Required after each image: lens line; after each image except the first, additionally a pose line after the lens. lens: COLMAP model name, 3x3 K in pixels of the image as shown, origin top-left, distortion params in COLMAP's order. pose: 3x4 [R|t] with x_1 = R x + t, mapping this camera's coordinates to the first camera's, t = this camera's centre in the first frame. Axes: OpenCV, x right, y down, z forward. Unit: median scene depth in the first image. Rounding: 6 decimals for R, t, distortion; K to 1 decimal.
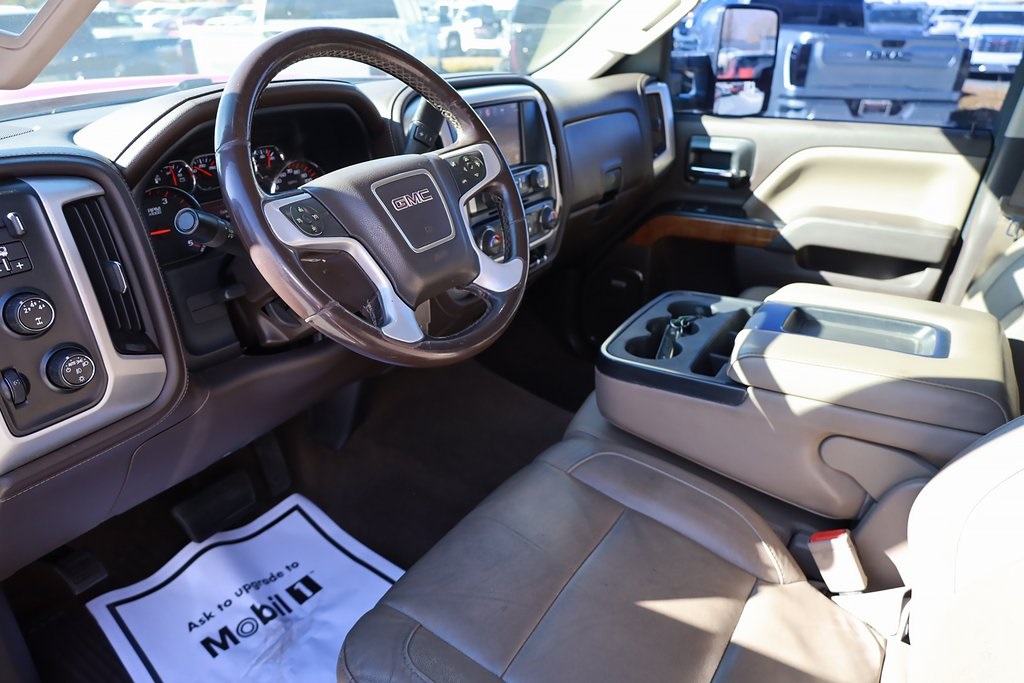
lens RADIAL K [[700.0, 0, 515.3], [0, 700.0, 338.9], [0, 0, 1]] dist [-0.014638, 0.005396]
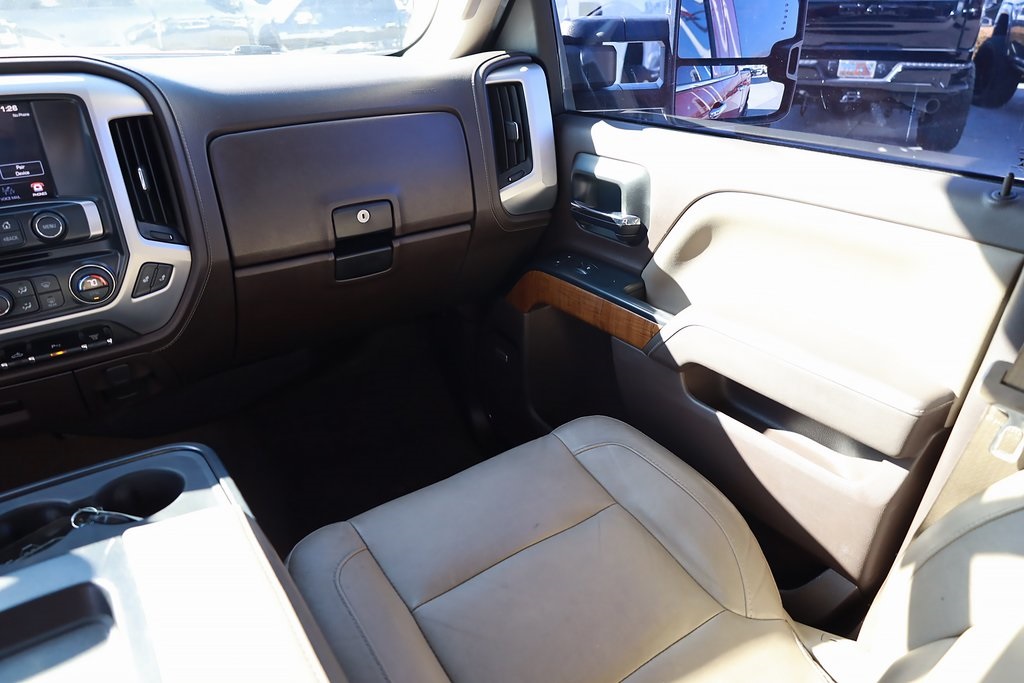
lens RADIAL K [[700.0, 0, 513.7], [0, 700.0, 345.8], [0, 0, 1]] dist [-0.014638, 0.005396]
pose [[0.907833, 0.166413, -0.384897, 0.709389], [-0.147368, 0.985946, 0.078693, -0.241161], [0.392583, -0.014719, 0.919599, 0.596886]]
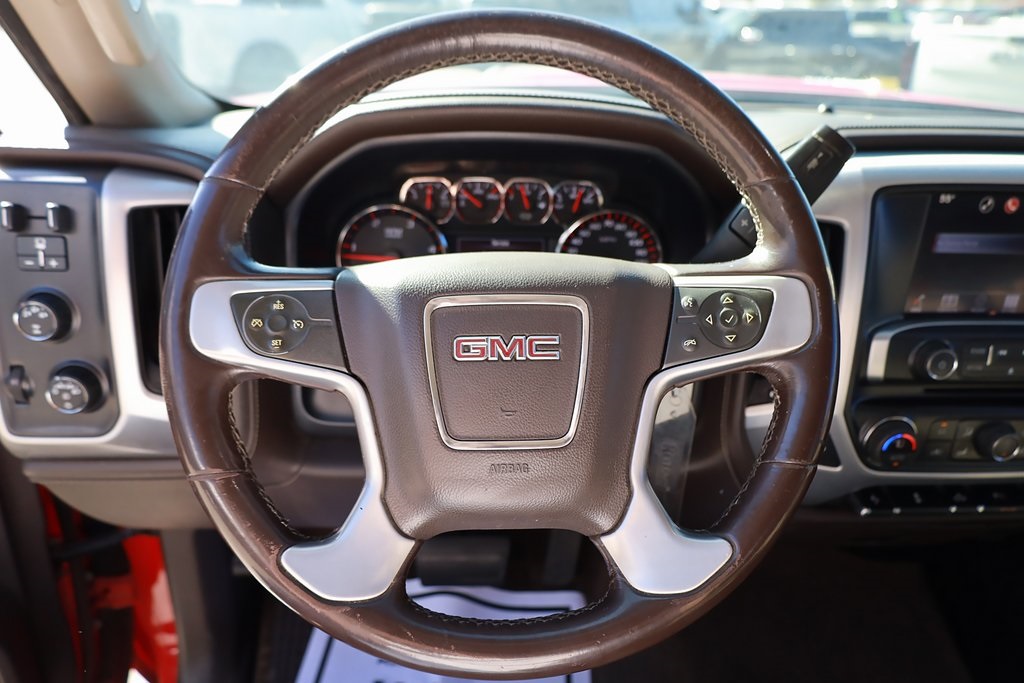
lens RADIAL K [[647.3, 0, 500.6], [0, 647.3, 329.7], [0, 0, 1]] dist [-0.009276, 0.002888]
pose [[0.571716, 0.364963, -0.734808, 0.122963], [-0.364346, 0.915396, 0.171179, -0.181284], [0.735114, 0.169858, 0.656320, 0.421118]]
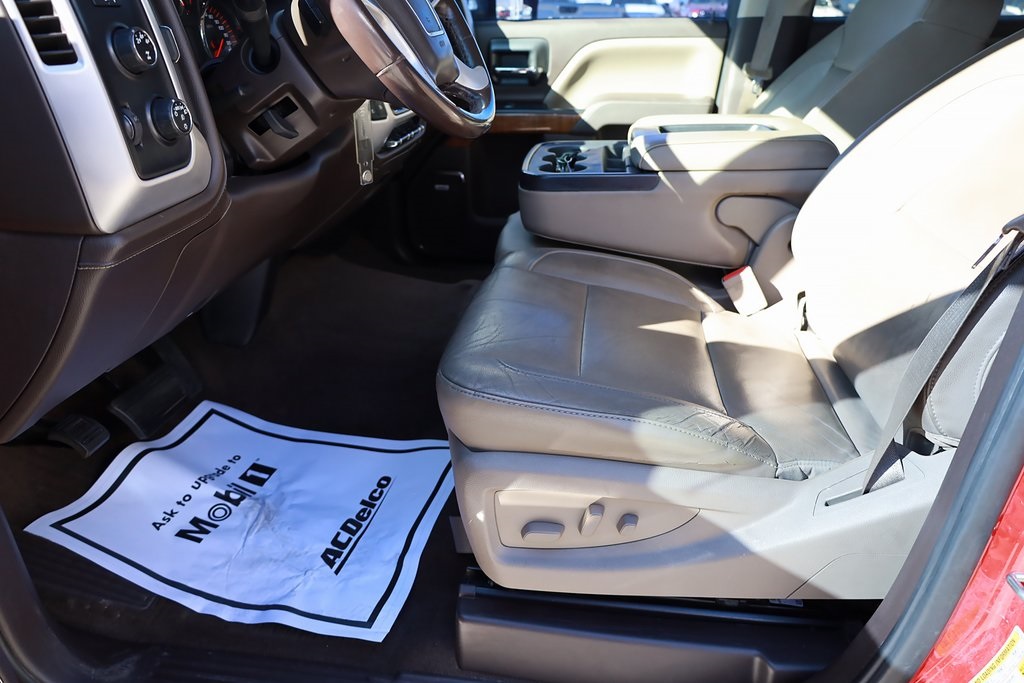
lens RADIAL K [[700.0, 0, 510.9], [0, 700.0, 342.2], [0, 0, 1]] dist [-0.014638, 0.005396]
pose [[0.910015, -0.176903, 0.374937, -0.329841], [0.171854, 0.983993, 0.047159, 0.203092], [-0.377278, 0.021519, 0.925850, -0.036663]]
